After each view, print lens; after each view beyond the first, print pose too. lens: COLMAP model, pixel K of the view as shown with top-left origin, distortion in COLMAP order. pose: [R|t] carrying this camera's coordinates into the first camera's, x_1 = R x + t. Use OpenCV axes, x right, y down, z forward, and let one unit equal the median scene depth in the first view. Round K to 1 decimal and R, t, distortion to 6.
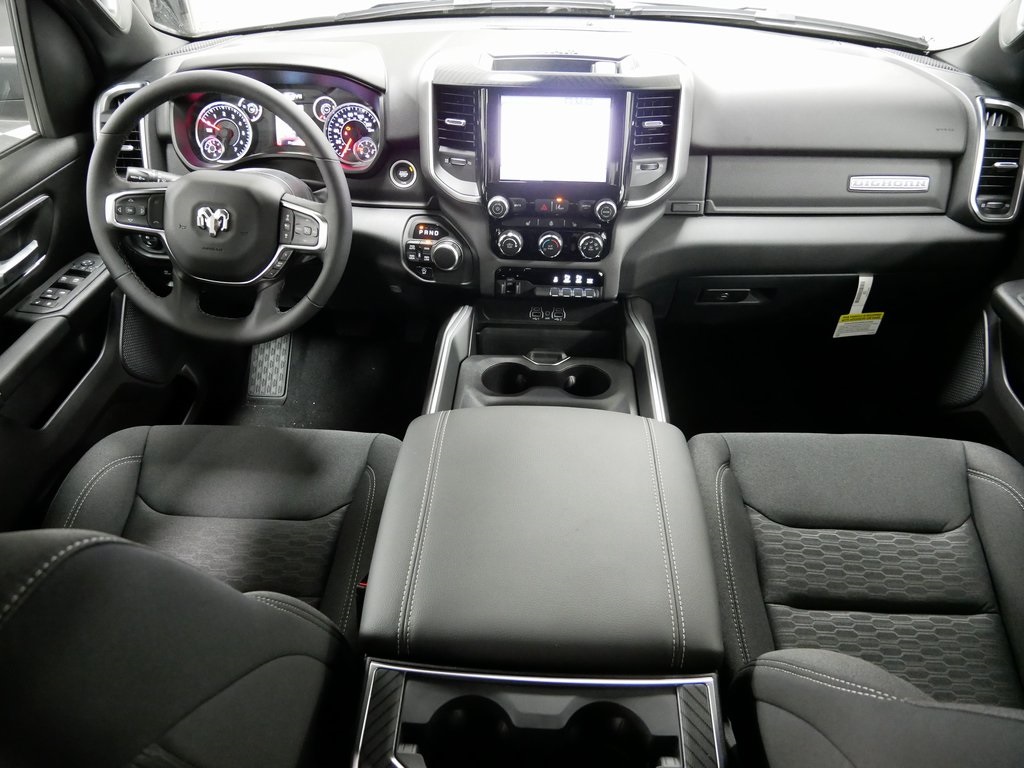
lens RADIAL K [[739.0, 0, 512.0], [0, 739.0, 384.0], [0, 0, 1]] dist [-0.034213, -0.001377]
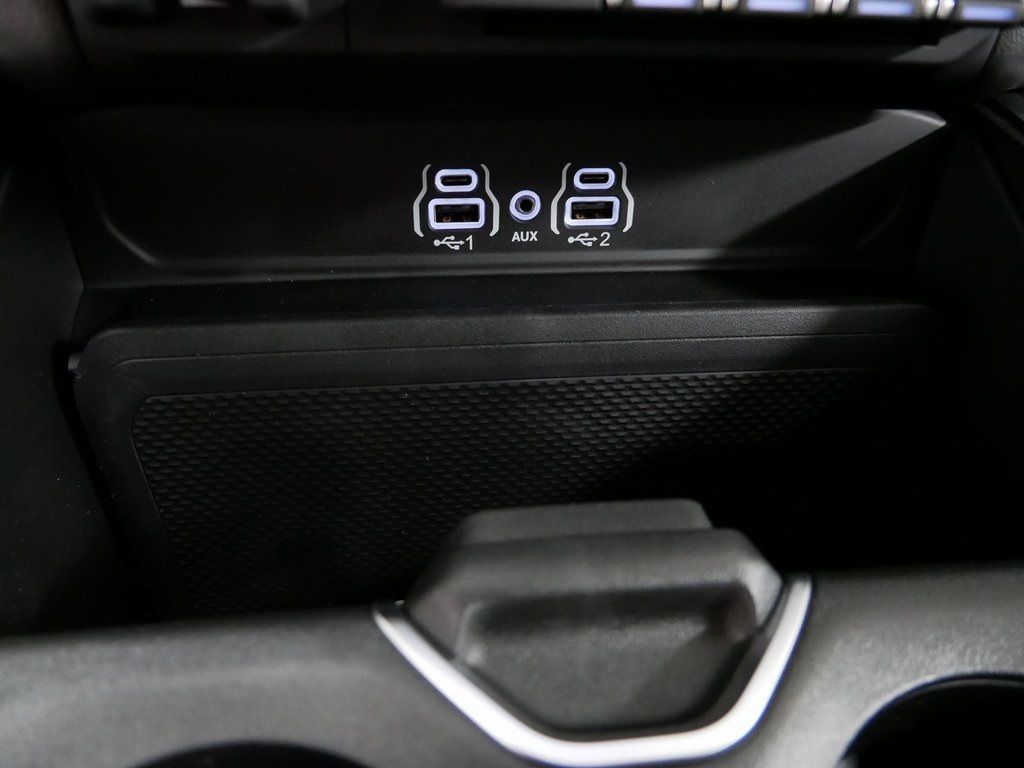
lens RADIAL K [[739.0, 0, 512.0], [0, 739.0, 384.0], [0, 0, 1]] dist [-0.034213, -0.001377]
pose [[0.986482, -0.082914, 0.141348, 0.020883], [0.063873, 0.988880, 0.134298, -0.082959], [-0.150912, -0.123455, 0.980808, 0.879795]]
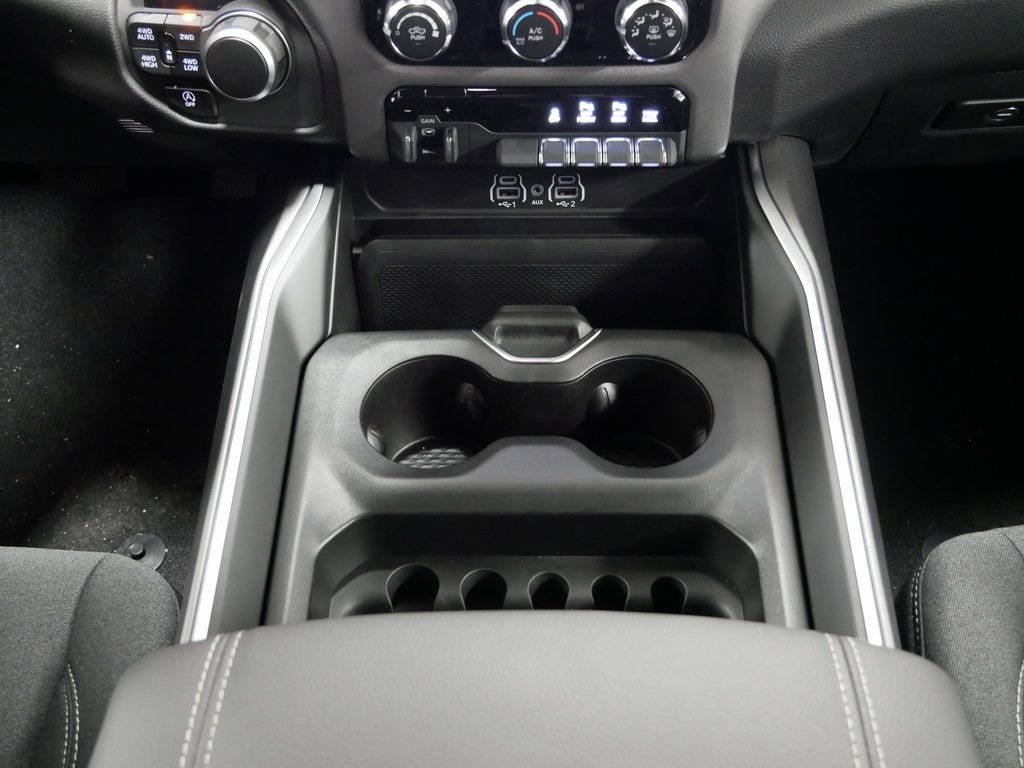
lens RADIAL K [[1244.9, 0, 512.0], [0, 1244.9, 384.0], [0, 0, 1]] dist [0.018205, 0.067572]
pose [[0.999002, -0.044336, 0.005380, 0.029116], [0.041985, 0.973366, 0.225379, -0.149986], [-0.015229, -0.224928, 0.974256, 0.377038]]
